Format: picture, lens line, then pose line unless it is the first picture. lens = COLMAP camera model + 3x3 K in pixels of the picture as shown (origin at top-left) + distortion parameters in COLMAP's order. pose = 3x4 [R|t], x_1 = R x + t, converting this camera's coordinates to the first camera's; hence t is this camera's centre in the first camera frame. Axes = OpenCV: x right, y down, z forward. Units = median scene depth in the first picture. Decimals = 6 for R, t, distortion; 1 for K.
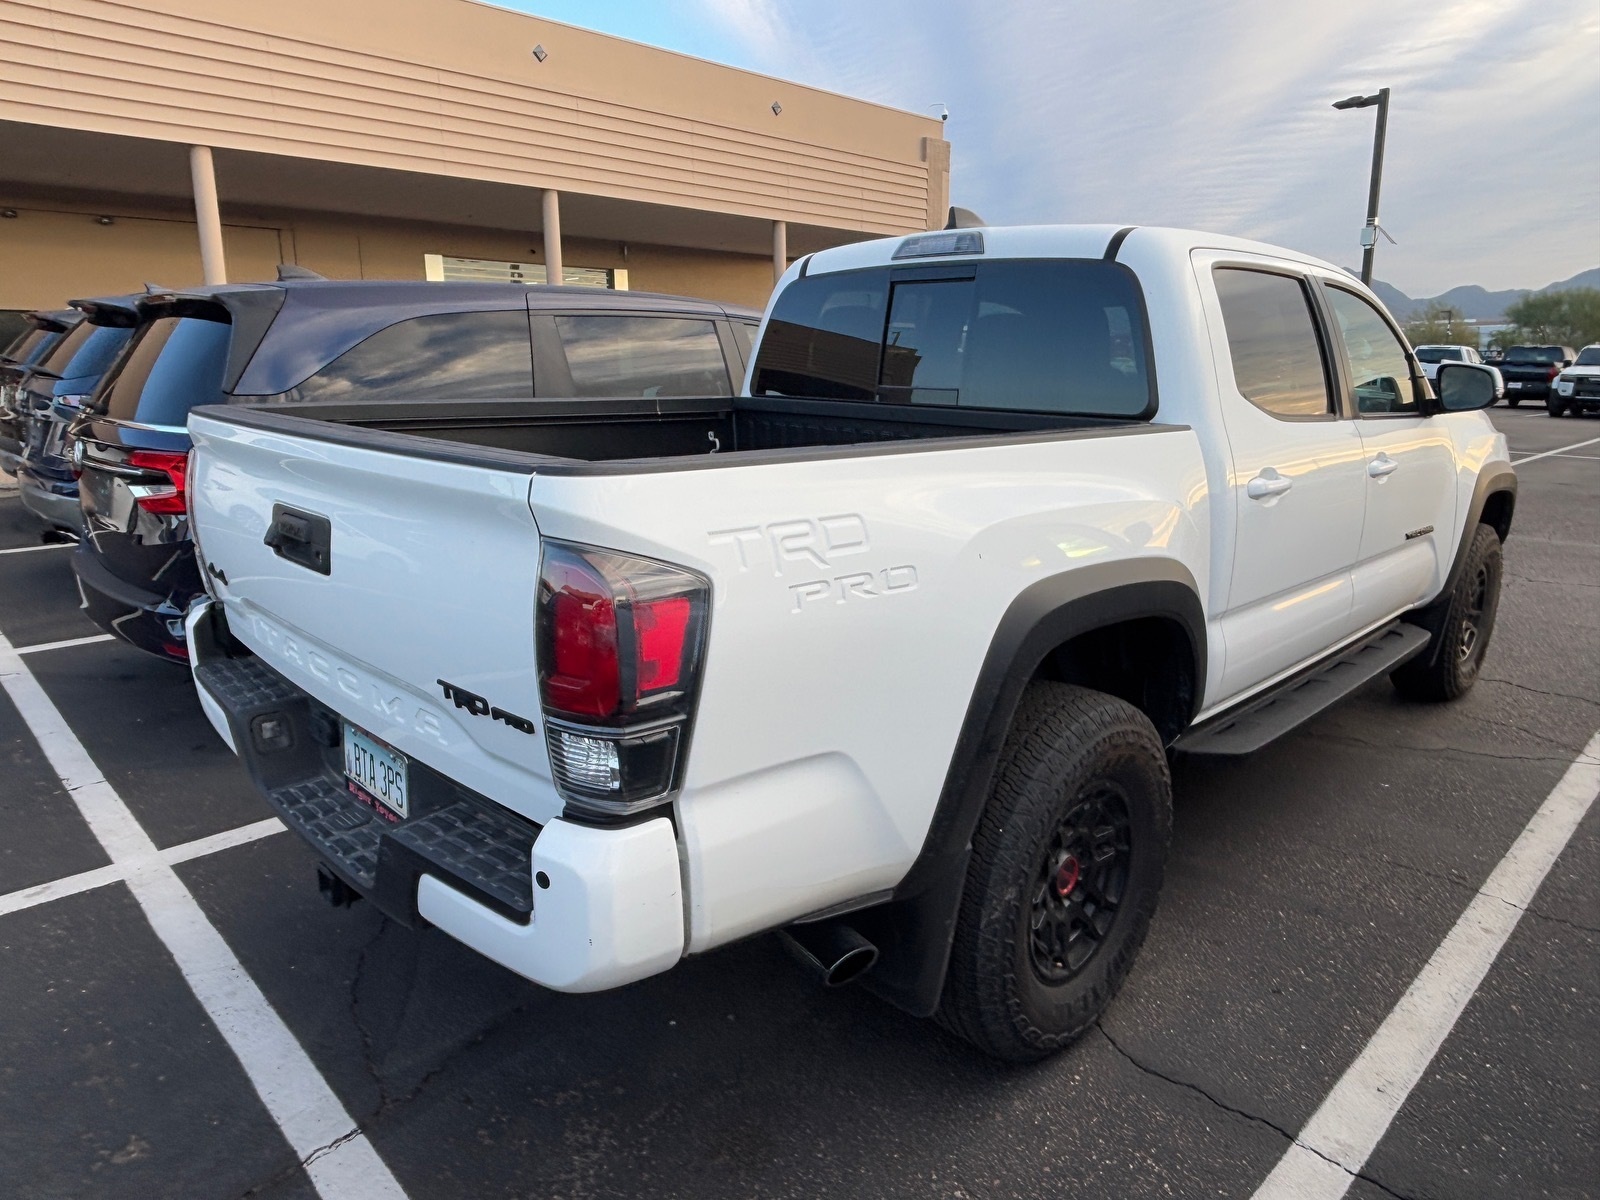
lens RADIAL K [[982.1, 0, 800.0], [0, 982.1, 600.0], [0, 0, 1]] dist [0.000767, 0.000705]
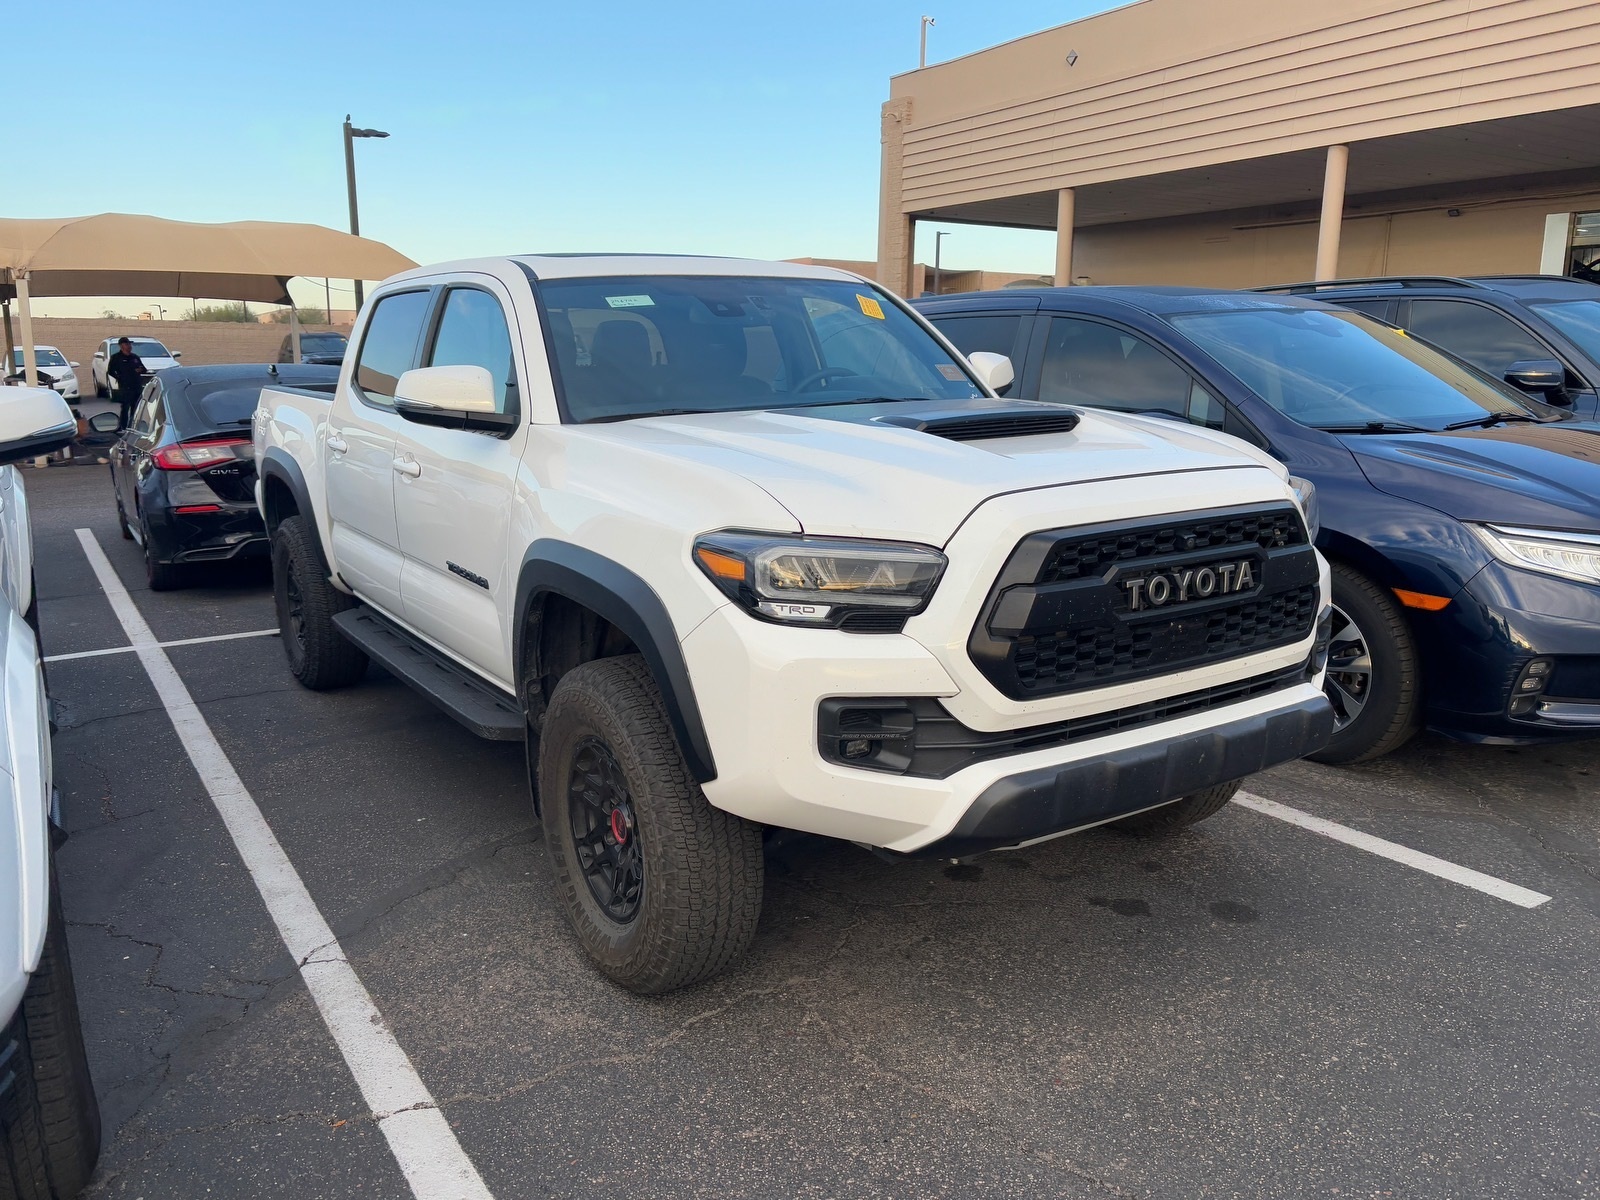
lens RADIAL K [[1284.0, 0, 800.0], [0, 1284.0, 600.0], [0, 0, 1]] dist [-0.005000, -0.002020]
pose [[-0.201090, 0.181774, -0.962560, 1.124810], [-0.224717, 0.947867, 0.225945, -0.240288], [0.953449, 0.261739, -0.149758, 1.011035]]
